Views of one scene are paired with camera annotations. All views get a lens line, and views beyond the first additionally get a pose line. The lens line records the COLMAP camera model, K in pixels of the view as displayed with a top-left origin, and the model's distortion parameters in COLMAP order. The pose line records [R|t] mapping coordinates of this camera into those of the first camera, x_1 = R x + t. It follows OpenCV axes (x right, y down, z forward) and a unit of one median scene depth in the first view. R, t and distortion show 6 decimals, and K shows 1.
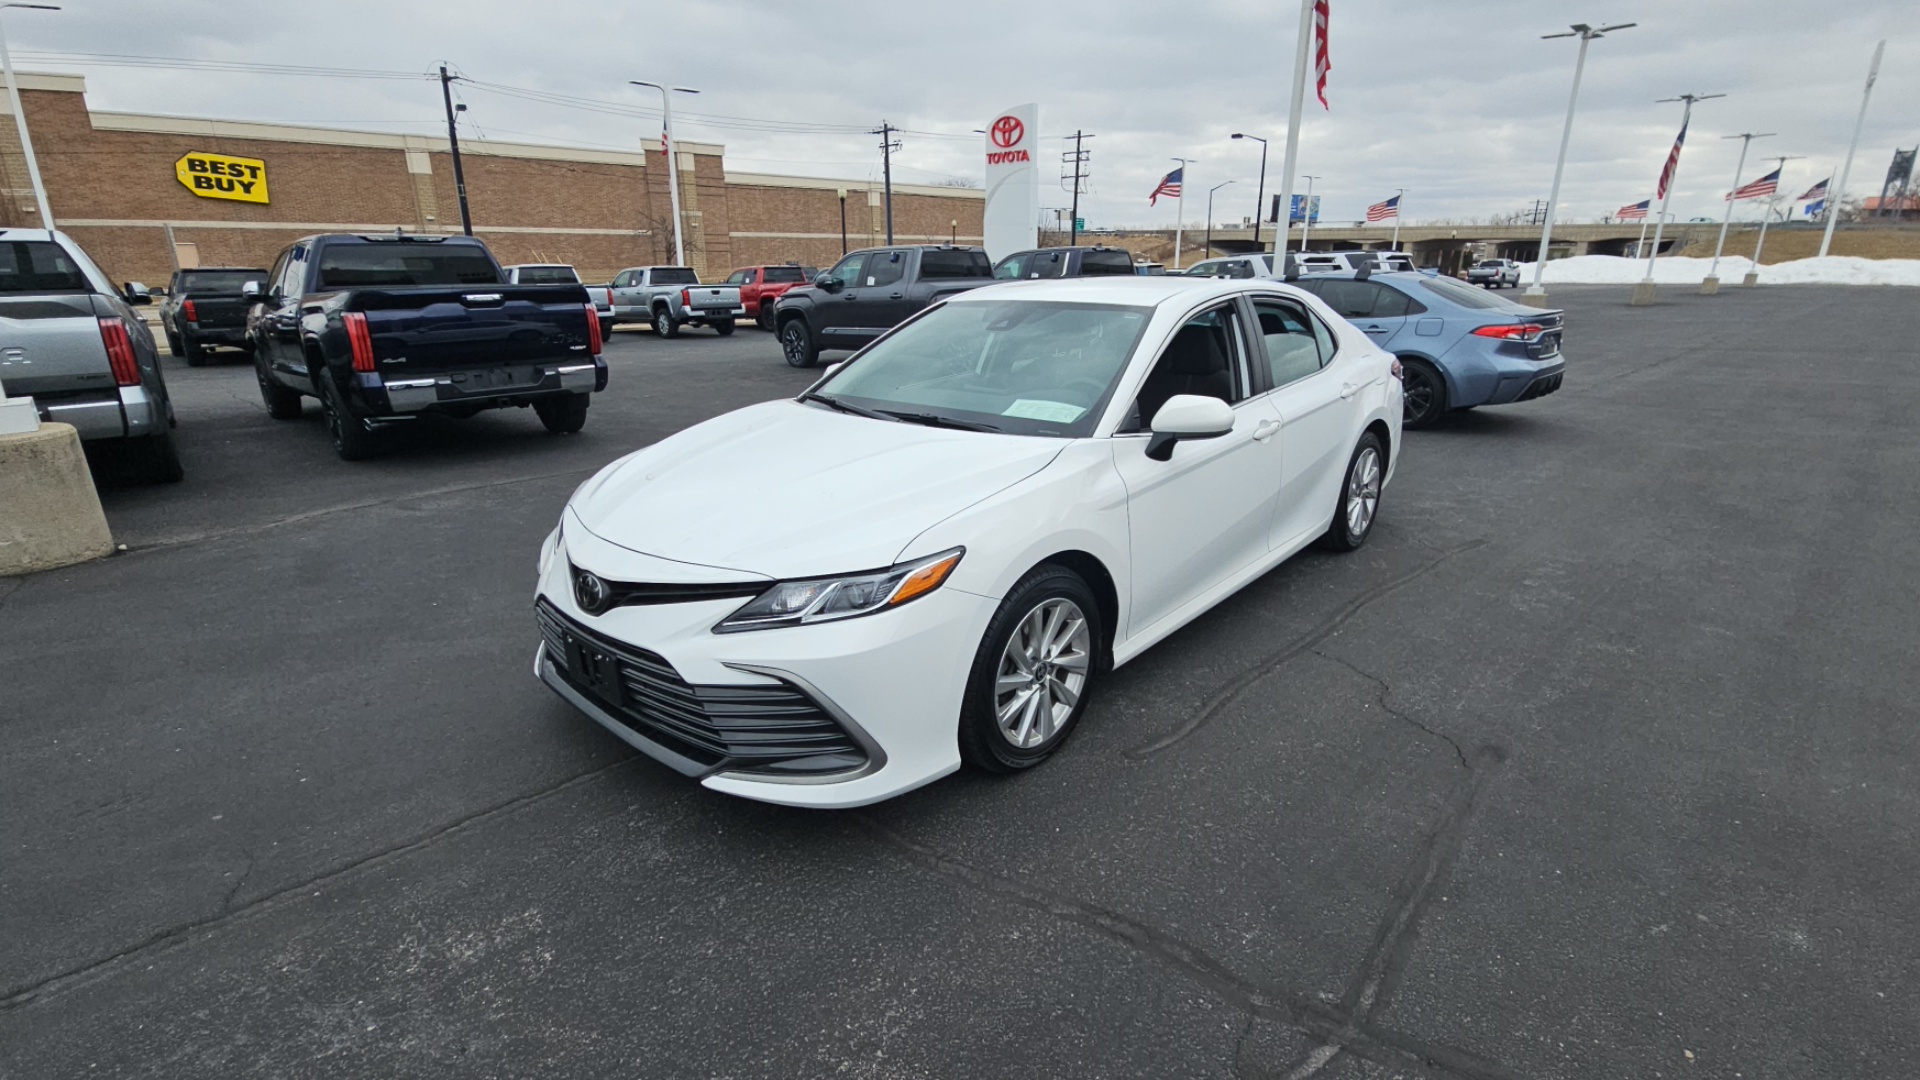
lens RADIAL K [[859.4, 0, 978.4], [0, 859.4, 541.7], [0, 0, 1]] dist [0.010995, -0.008140]
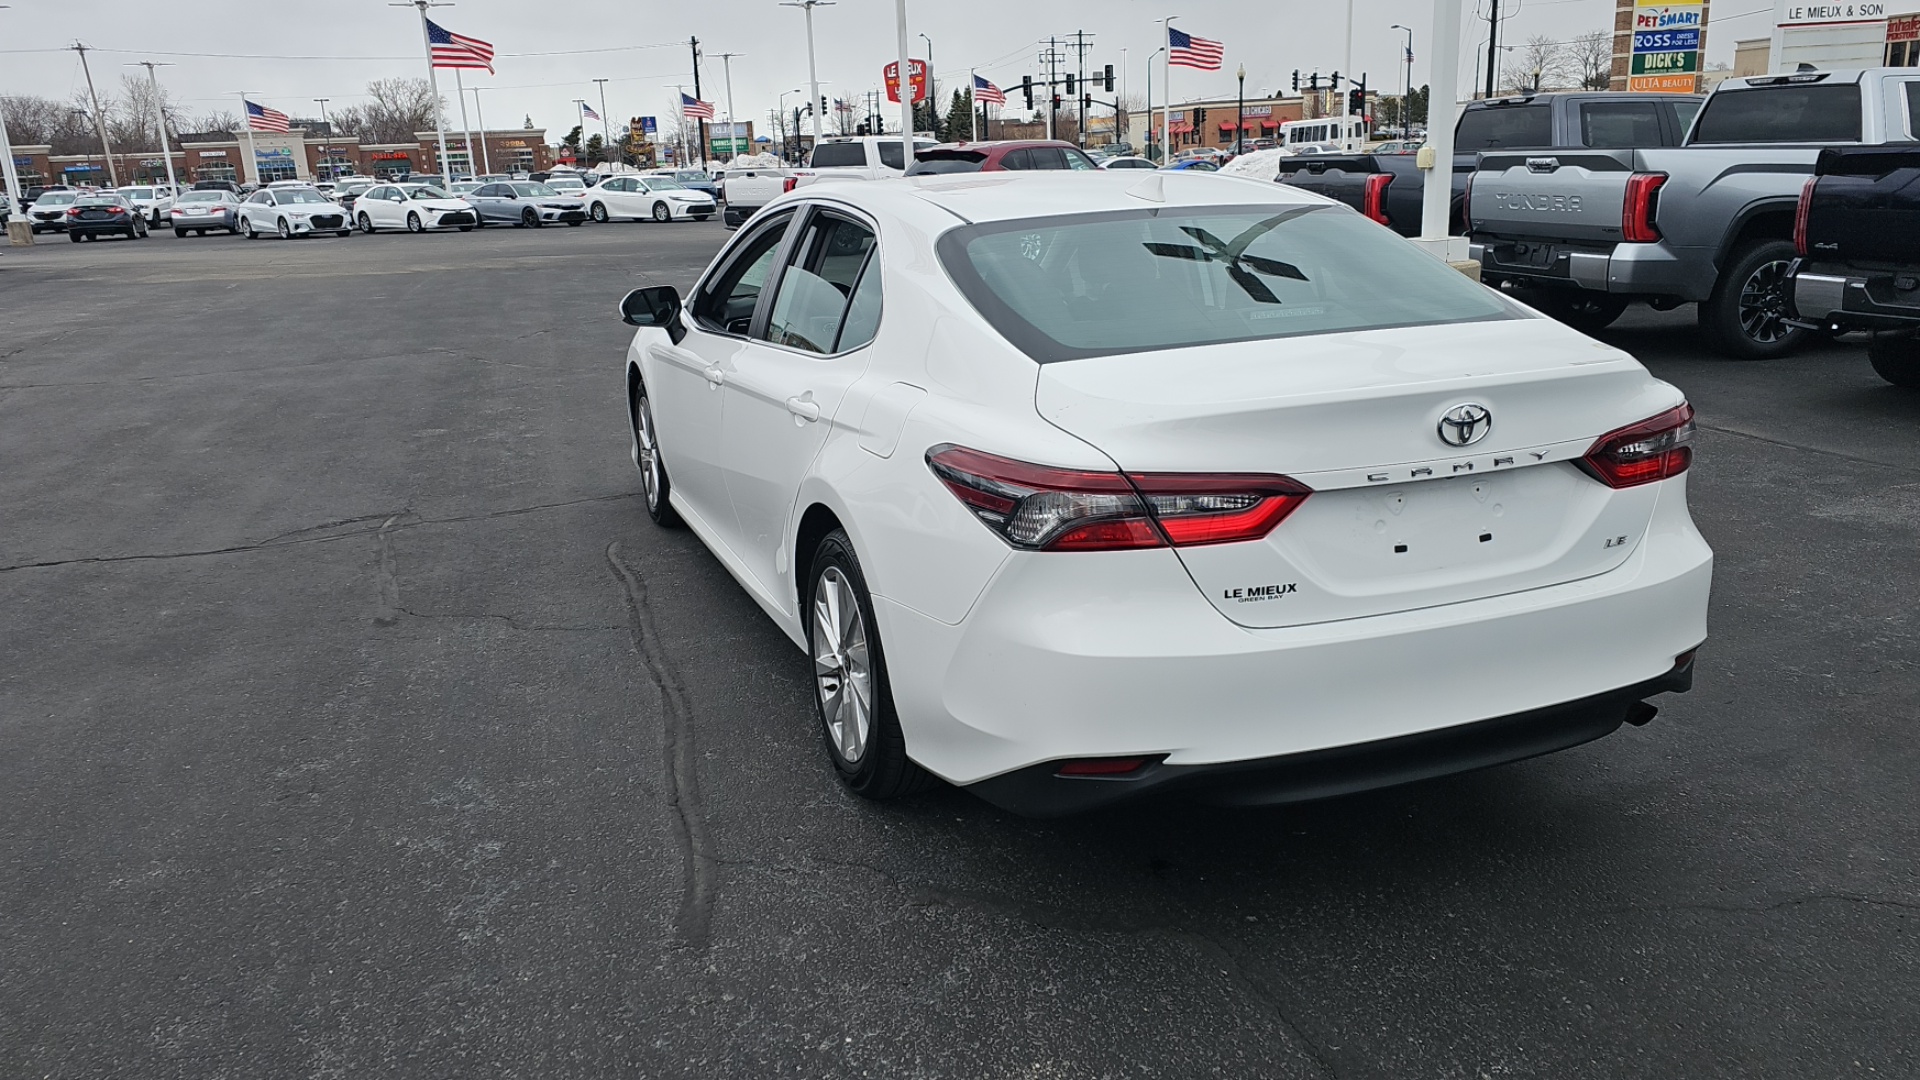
lens RADIAL K [[1371.2, 0, 944.5], [0, 1371.2, 514.2], [0, 0, 1]] dist [0.082482, -0.066154]
pose [[-0.460470, 0.244478, -0.853345, 0.136145], [-0.237887, 0.892176, 0.383968, -0.055584], [0.855206, 0.379805, -0.352662, 0.170605]]
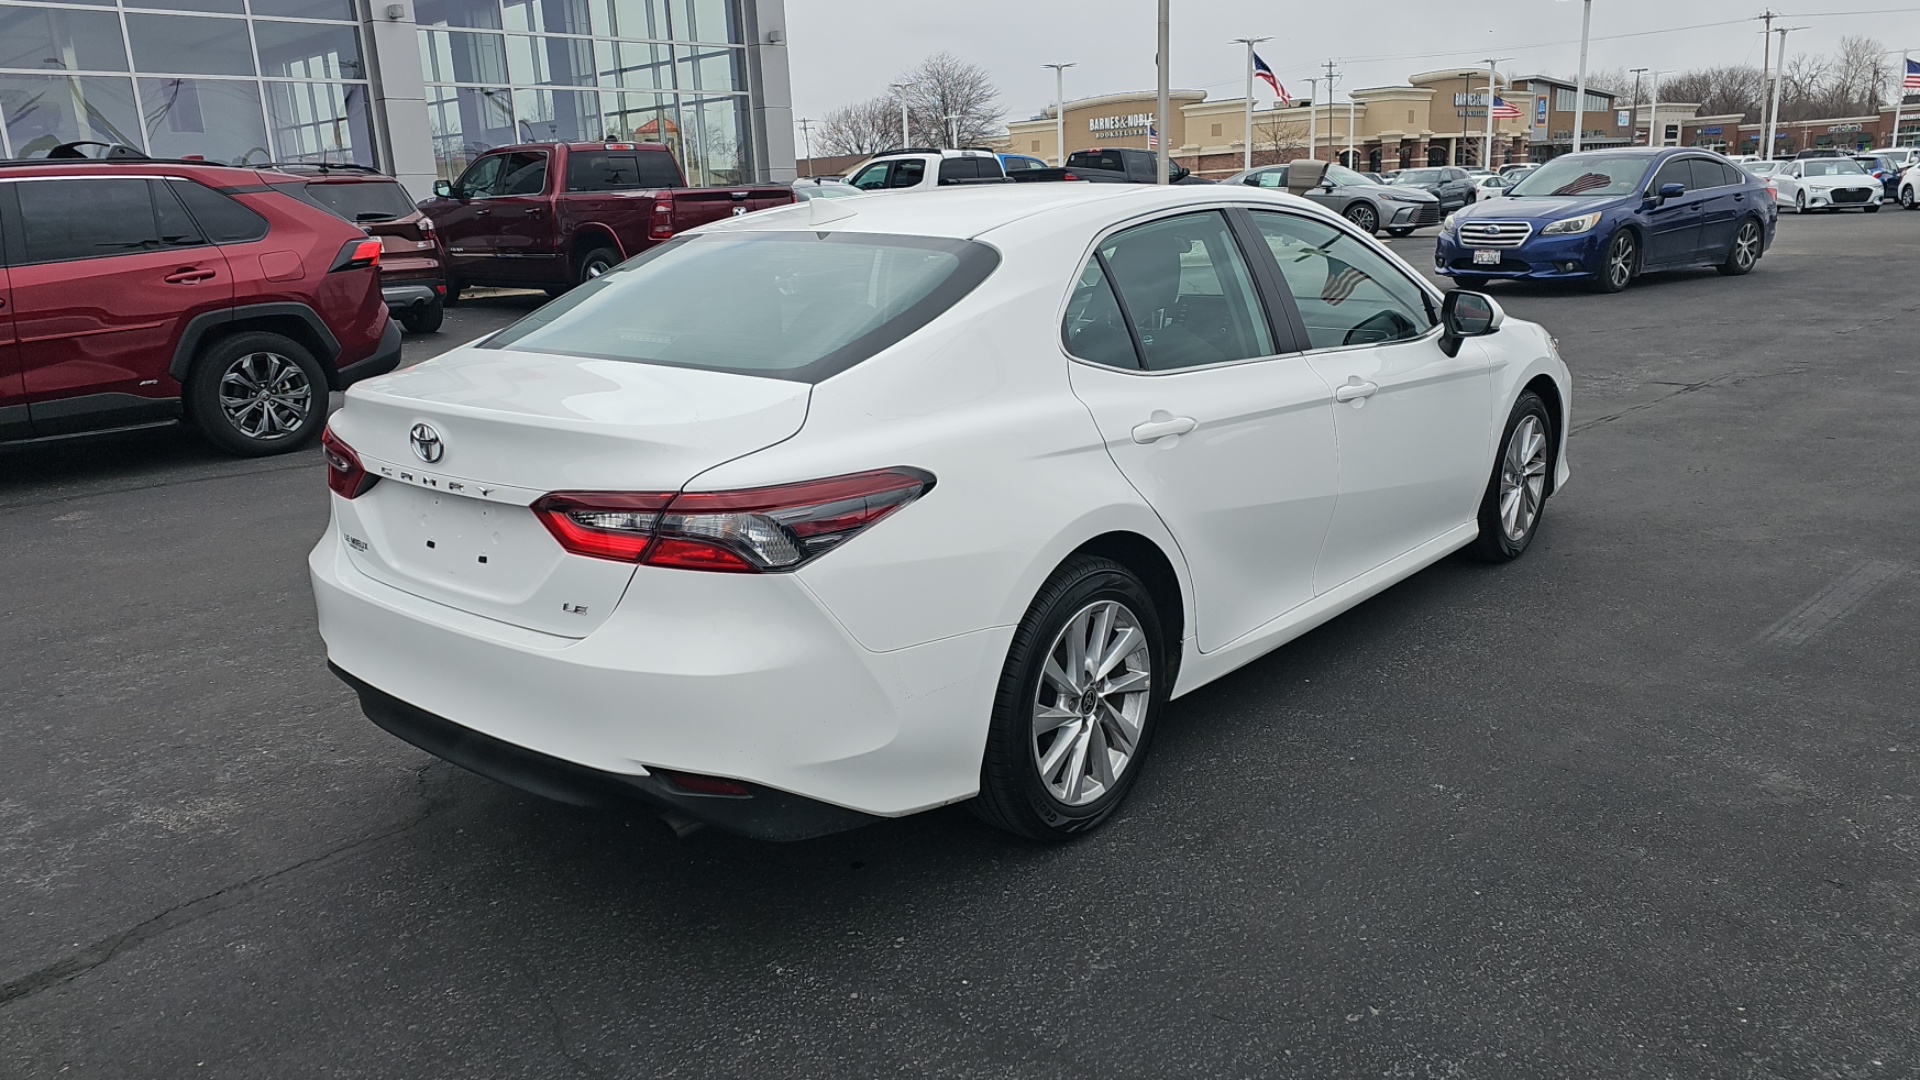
lens RADIAL K [[1365.8, 0, 960.0], [0, 1365.8, 540.0], [0, 0, 1]] dist [0.089048, -0.059459]
pose [[-0.998703, 0.045837, -0.022175, 0.032151], [0.026742, 0.842754, 0.537635, -0.075585], [0.043332, 0.536344, -0.842886, 0.237686]]
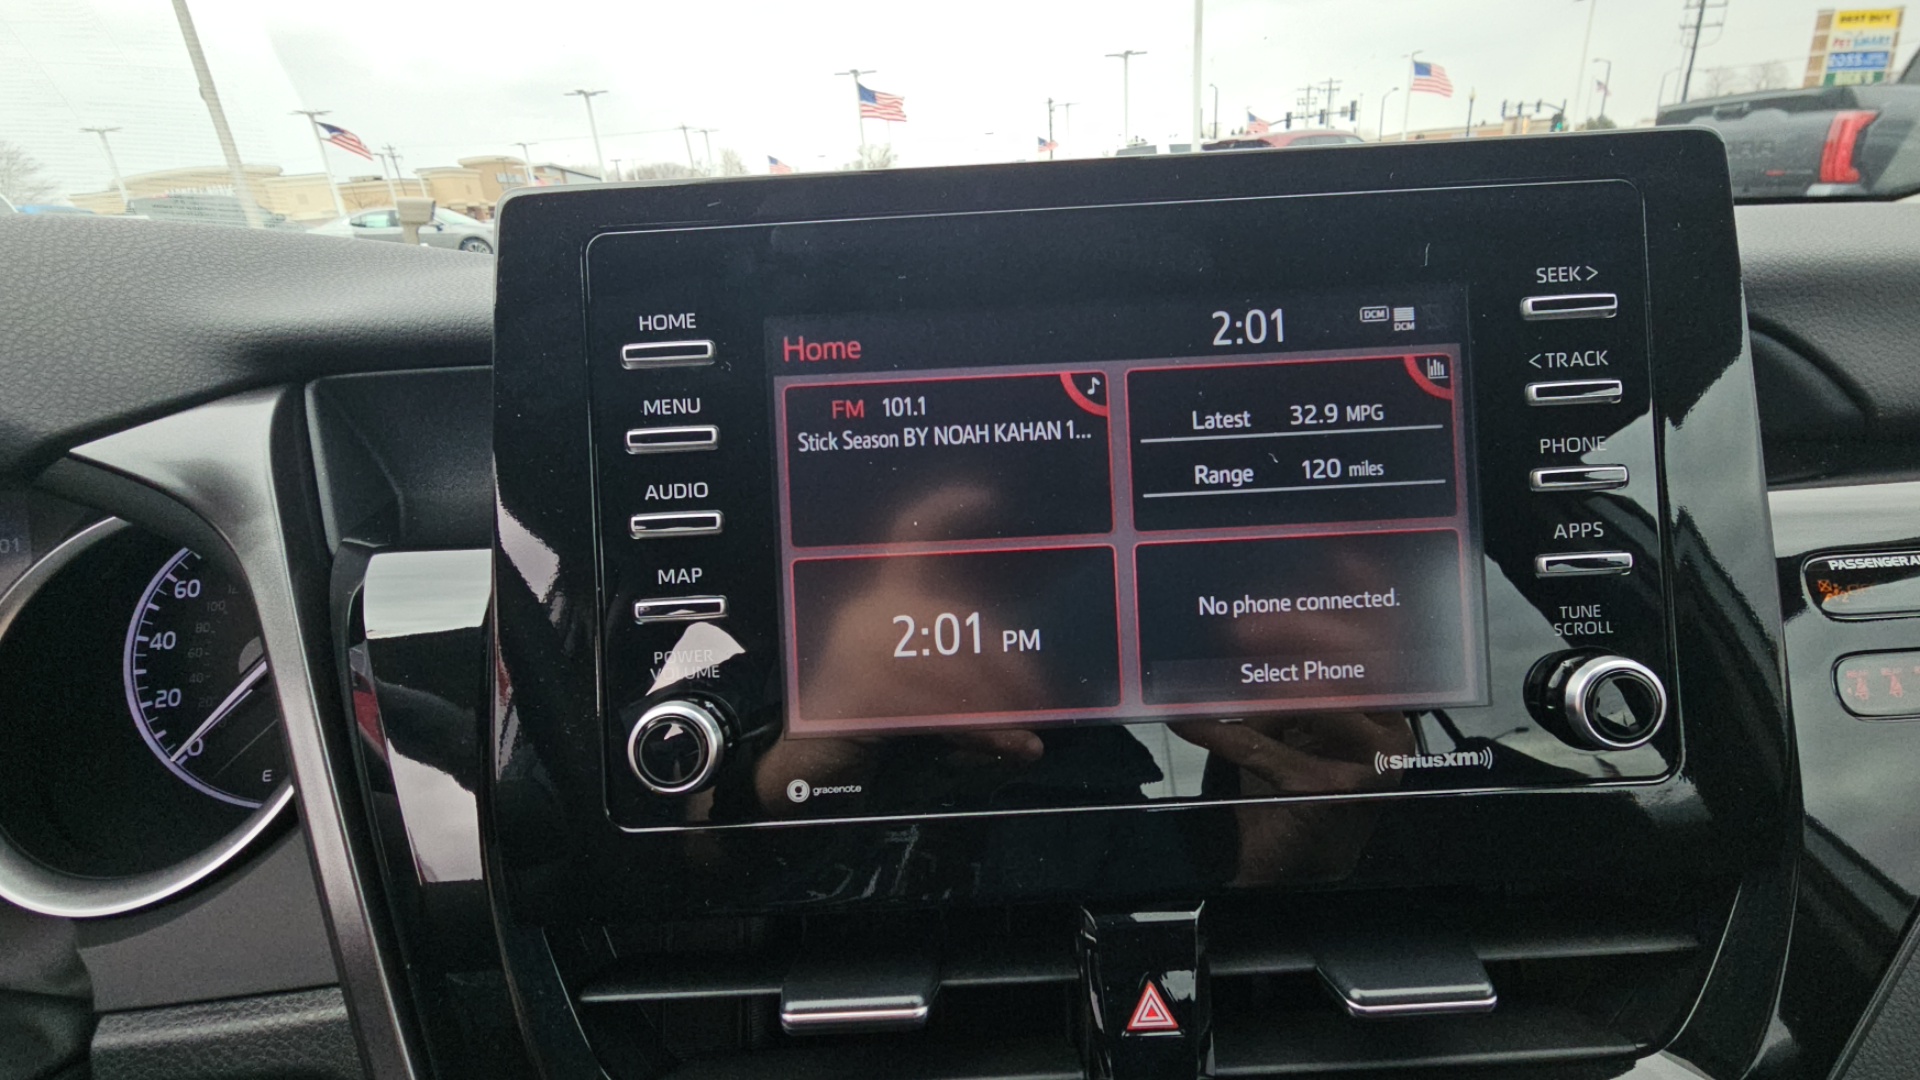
lens RADIAL K [[864.9, 0, 975.1], [0, 864.9, 541.6], [0, 0, 1]] dist [0.008896, -0.009388]
pose [[-0.668626, 0.317820, -0.672258, 0.006793], [-0.167382, 0.816531, 0.552504, -0.019229], [0.724516, 0.481942, -0.492756, 0.106786]]
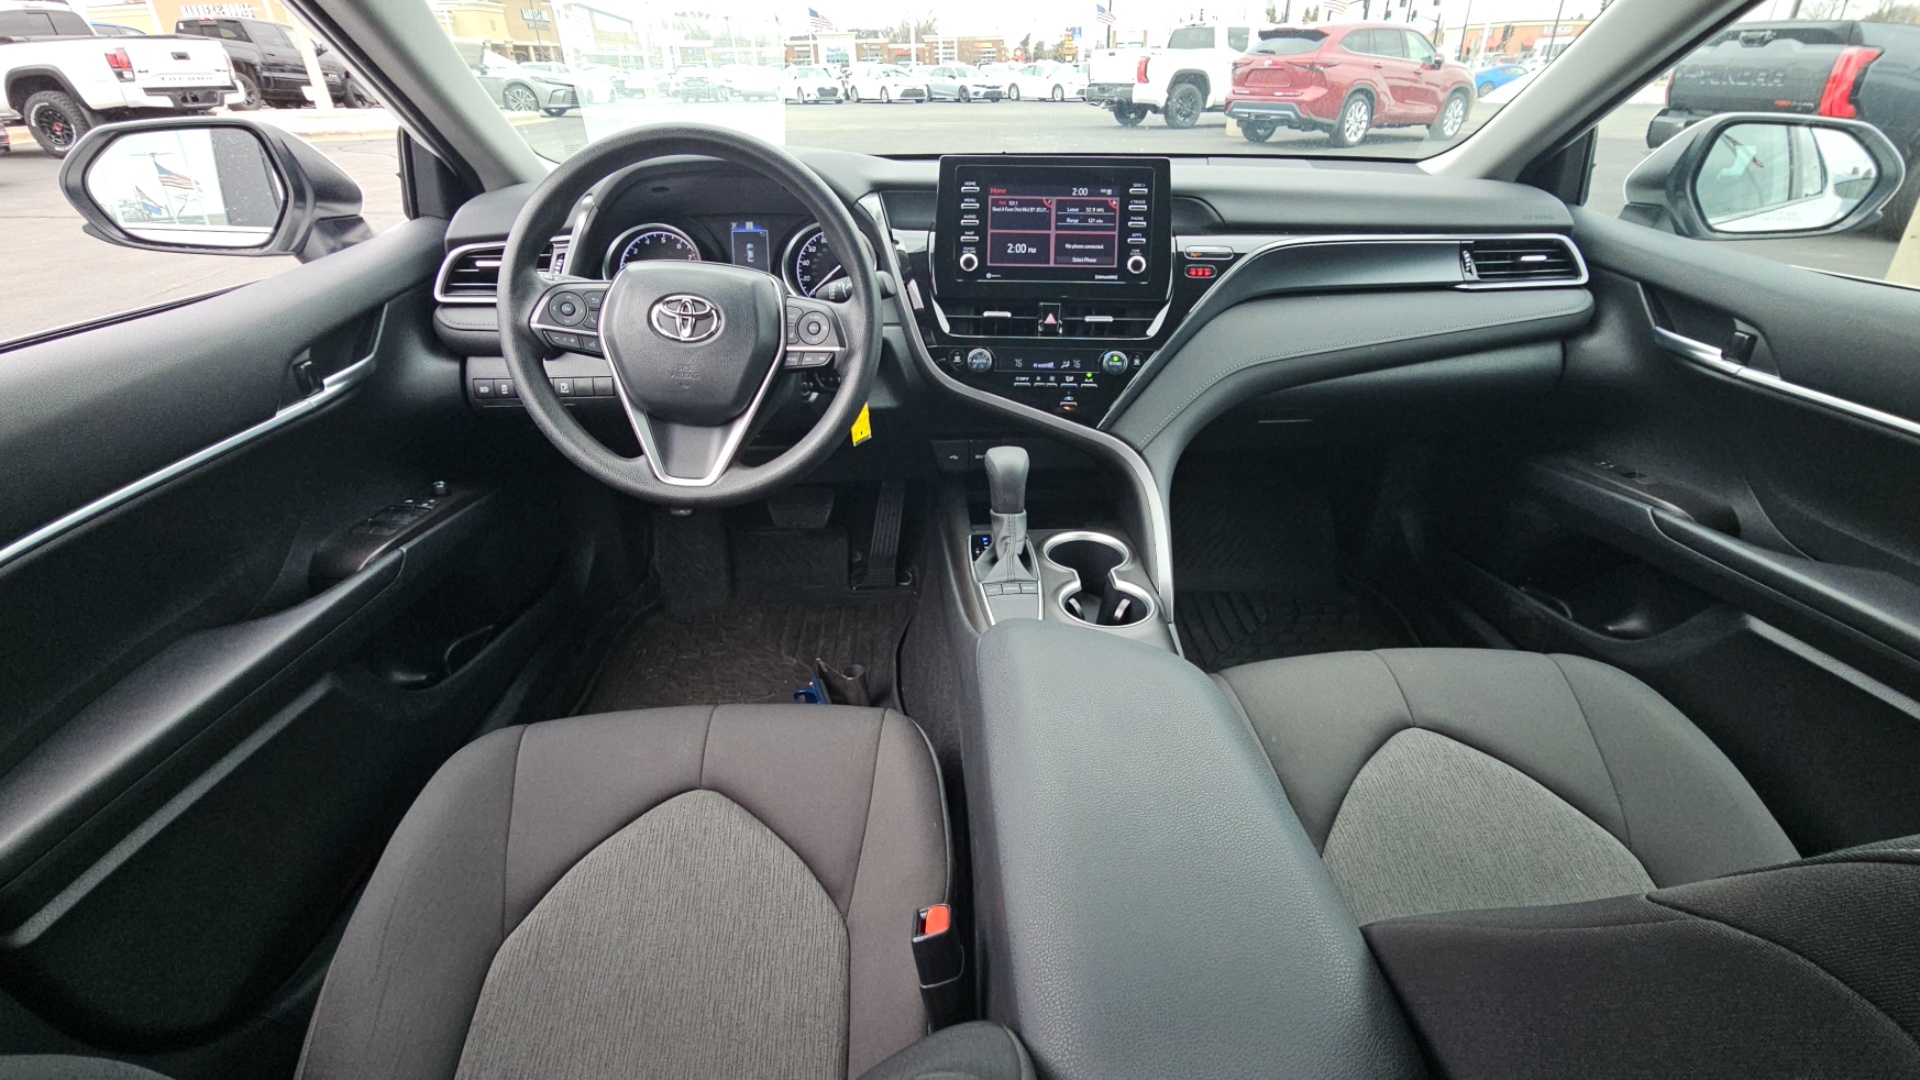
lens RADIAL K [[873.9, 0, 978.2], [0, 873.9, 540.5], [0, 0, 1]] dist [0.008855, -0.006005]
pose [[-0.703880, 0.347421, -0.619558, 0.027177], [-0.209610, 0.731792, 0.648494, -0.027791], [0.678688, 0.586327, -0.442270, 0.123042]]
